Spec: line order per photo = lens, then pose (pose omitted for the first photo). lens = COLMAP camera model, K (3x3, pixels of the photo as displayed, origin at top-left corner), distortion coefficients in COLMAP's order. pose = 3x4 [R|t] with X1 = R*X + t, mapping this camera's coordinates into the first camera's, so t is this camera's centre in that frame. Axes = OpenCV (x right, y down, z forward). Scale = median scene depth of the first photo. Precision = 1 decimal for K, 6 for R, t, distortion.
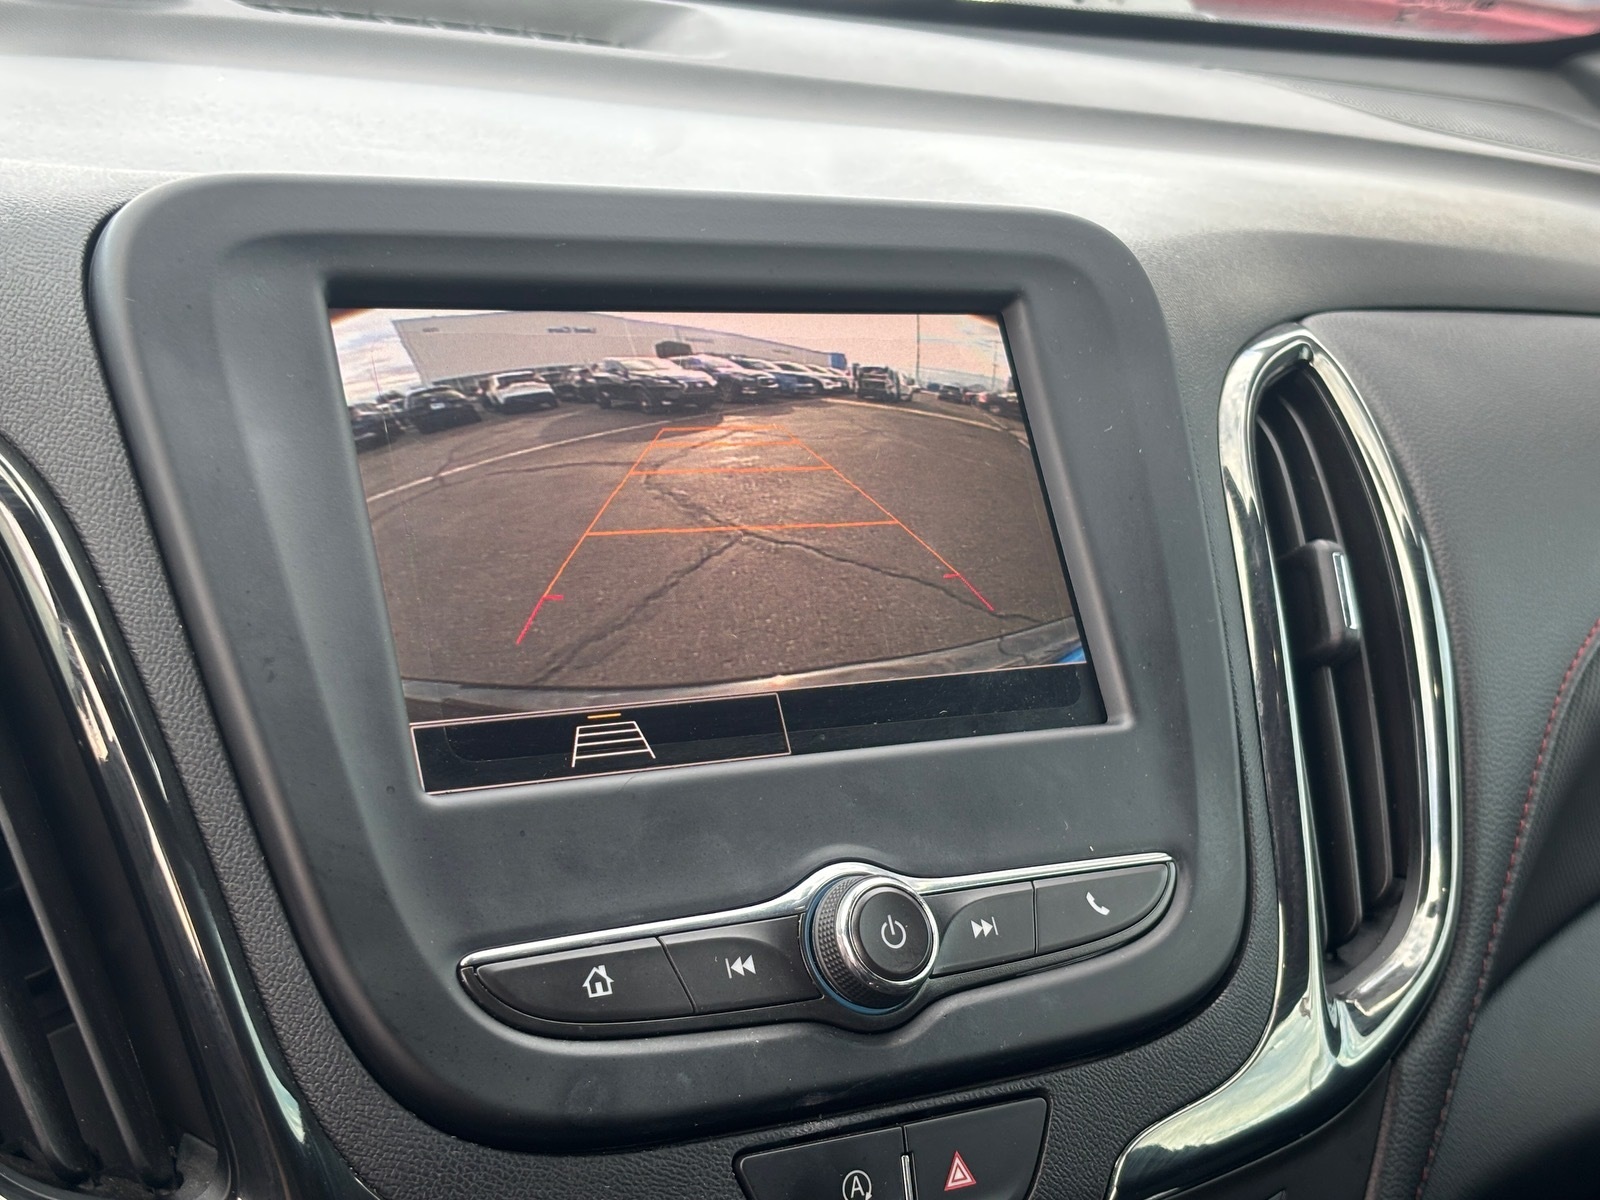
lens RADIAL K [[2484.4, 0, 802.0], [0, 2484.4, 630.7], [0, 0, 1]] dist [0.220252, -1.033288]
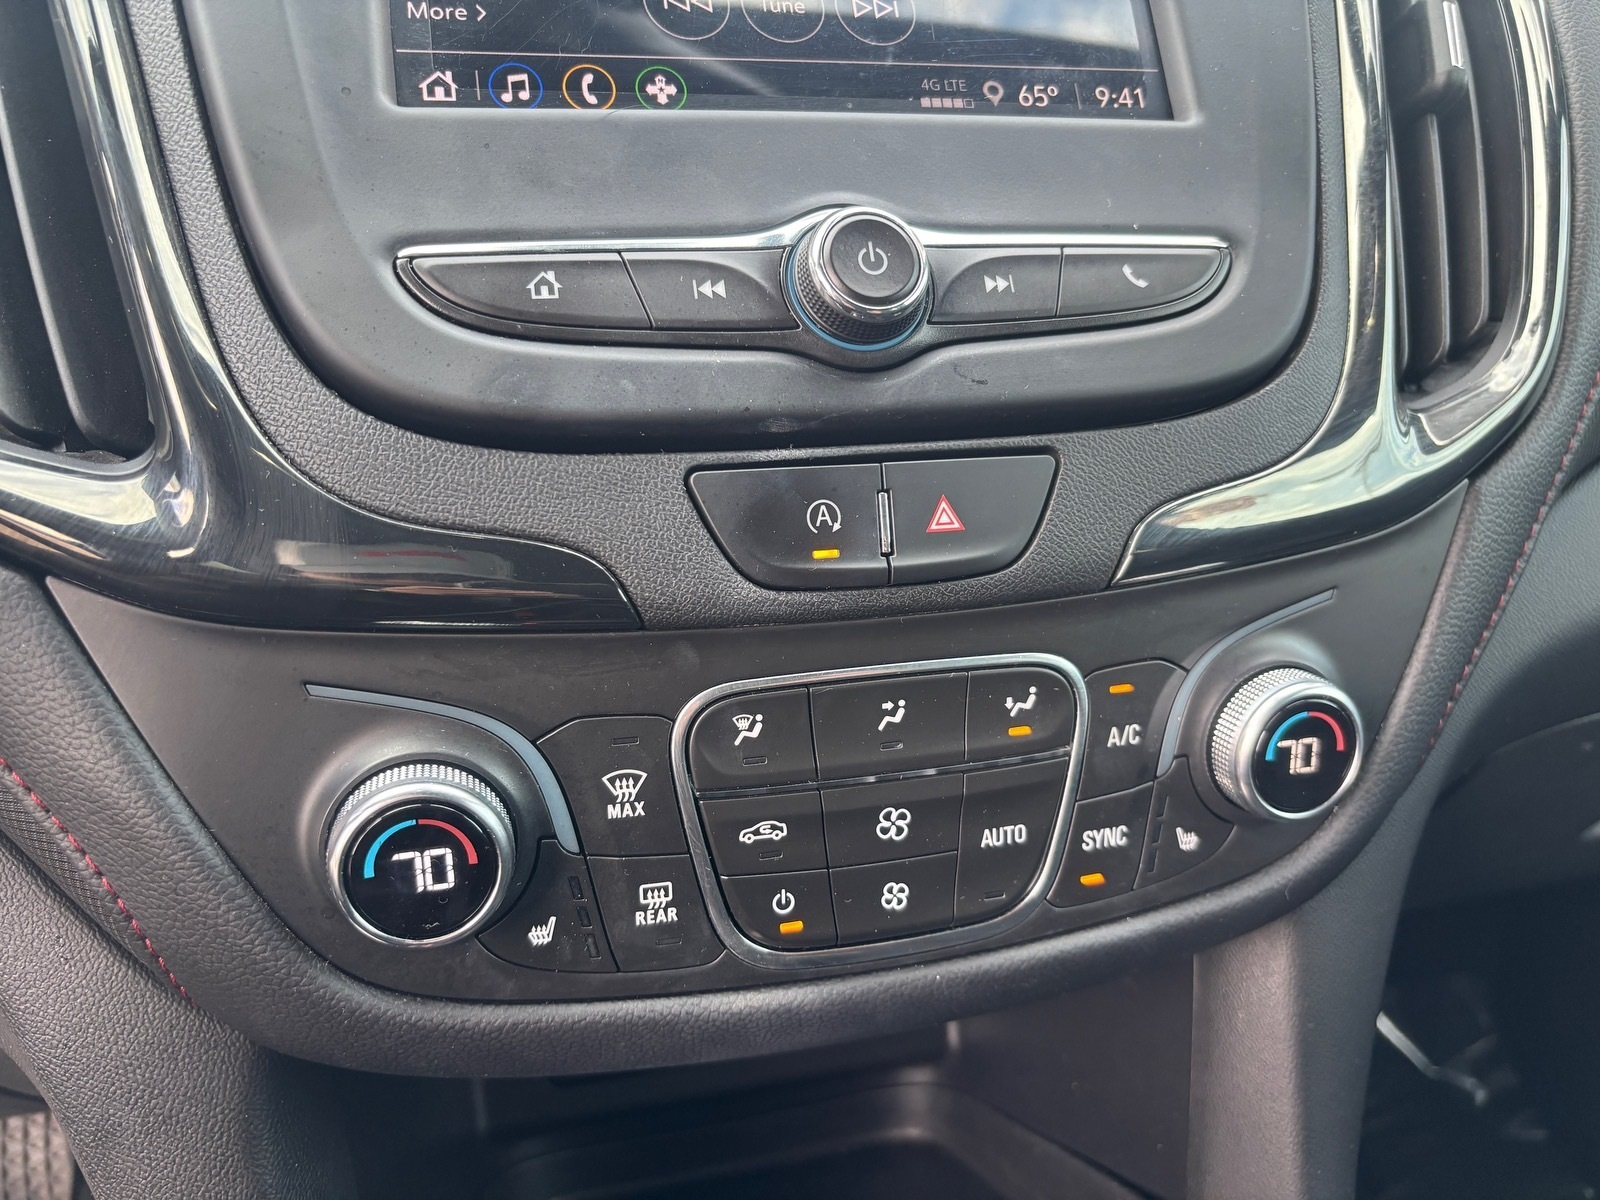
lens RADIAL K [[1214.8, 0, 800.0], [0, 1214.8, 600.0], [0, 0, 1]] dist [-0.010262, -0.012896]
pose [[0.946249, 0.041983, -0.320704, 0.162287], [-0.009015, 0.994578, 0.103602, 0.200239], [0.323315, -0.095142, 0.941496, 0.533180]]
